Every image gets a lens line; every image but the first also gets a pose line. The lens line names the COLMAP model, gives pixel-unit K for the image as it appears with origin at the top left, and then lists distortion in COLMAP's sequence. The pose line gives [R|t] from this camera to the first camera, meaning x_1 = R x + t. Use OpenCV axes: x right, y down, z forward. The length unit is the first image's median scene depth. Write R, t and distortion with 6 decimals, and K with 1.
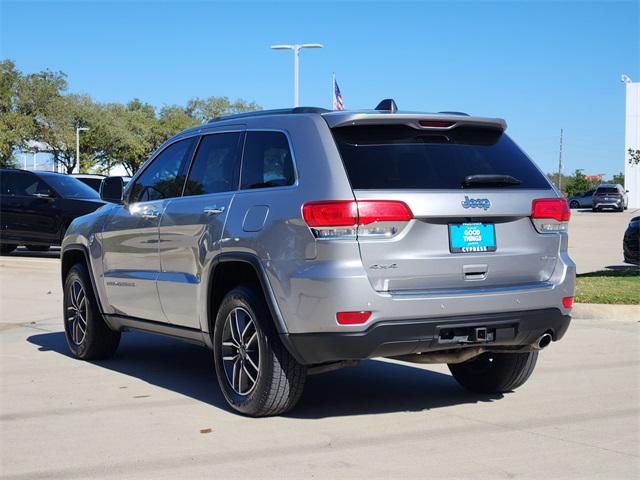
lens RADIAL K [[1218.3, 0, 324.7], [0, 1218.3, 244.0], [0, 0, 1]] dist [-0.006510, 0.000000]
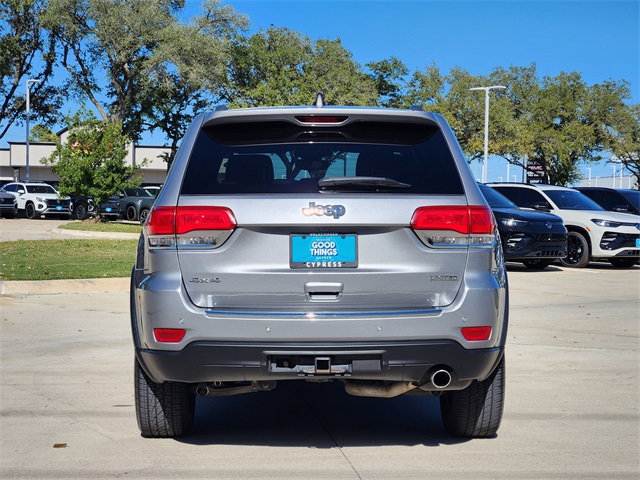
lens RADIAL K [[1218.3, 0, 315.7], [0, 1218.3, 255.6], [0, 0, 1]] dist [-0.006510, 0.000000]
pose [[0.880404, 0.026971, -0.473457, 0.517210], [-0.026546, 0.999619, 0.007582, -0.008096], [0.473481, 0.005893, 0.880784, 0.242733]]
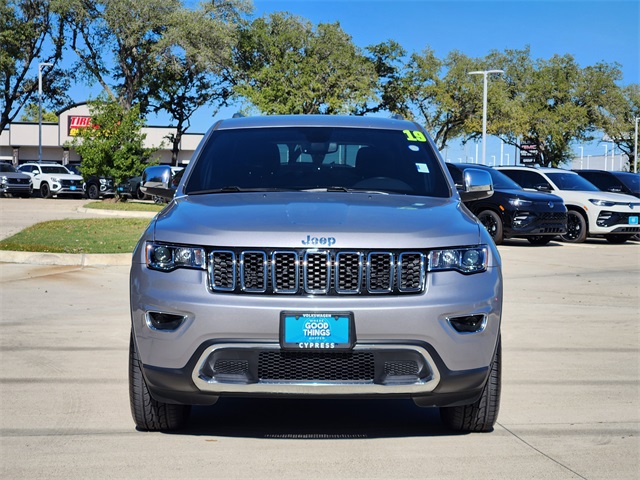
lens RADIAL K [[1218.3, 0, 326.1], [0, 1218.3, 242.0], [0, 0, 1]] dist [-0.006510, 0.000000]
pose [[0.887337, 0.028561, -0.460236, 0.601696], [-0.025095, 0.999592, 0.013649, -0.002834], [0.460438, -0.000562, 0.887692, -0.130922]]
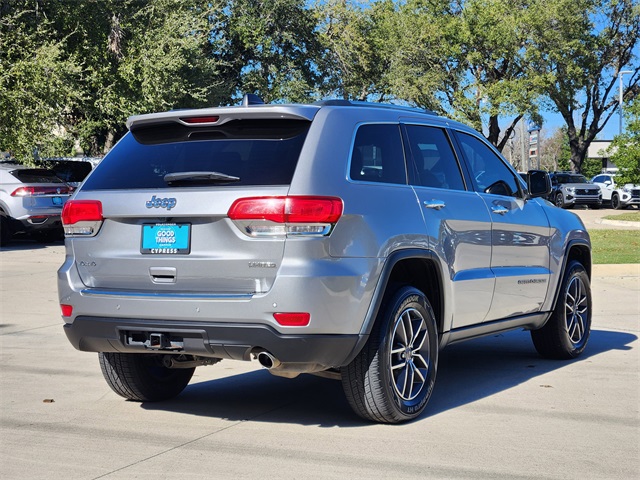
lens RADIAL K [[1218.3, 0, 323.9], [0, 1218.3, 235.4], [0, 0, 1]] dist [-0.006510, 0.000000]
pose [[0.523746, 0.023896, -0.851540, 0.991175], [-0.025039, 0.999606, 0.012650, -0.022881], [0.851507, 0.014696, 0.524138, 0.600776]]
